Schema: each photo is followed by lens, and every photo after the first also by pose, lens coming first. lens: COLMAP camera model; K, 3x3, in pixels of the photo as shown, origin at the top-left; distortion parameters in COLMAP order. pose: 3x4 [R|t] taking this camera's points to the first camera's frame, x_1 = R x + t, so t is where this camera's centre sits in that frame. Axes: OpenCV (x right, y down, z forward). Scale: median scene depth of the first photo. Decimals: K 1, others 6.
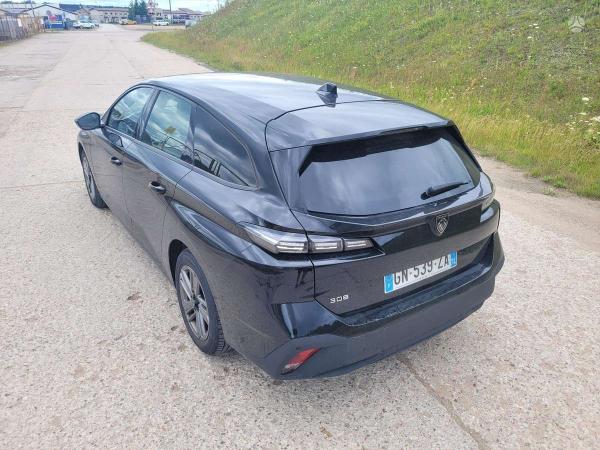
lens RADIAL K [[465.5, 0, 298.3], [0, 465.5, 225.2], [0, 0, 1]] dist [0.045292, -0.036131]
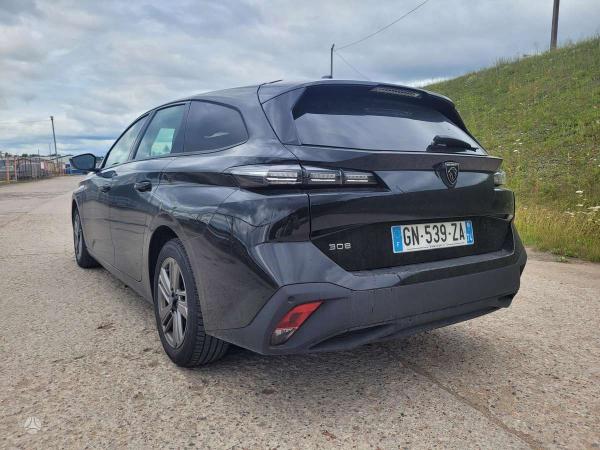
lens RADIAL K [[465.5, 0, 302.9], [0, 465.5, 221.8], [0, 0, 1]] dist [0.045292, -0.036131]
pose [[0.999980, -0.005082, 0.003847, 0.014577], [0.006010, 0.952819, -0.303479, 0.312487], [-0.002123, 0.303496, 0.952830, 0.151757]]
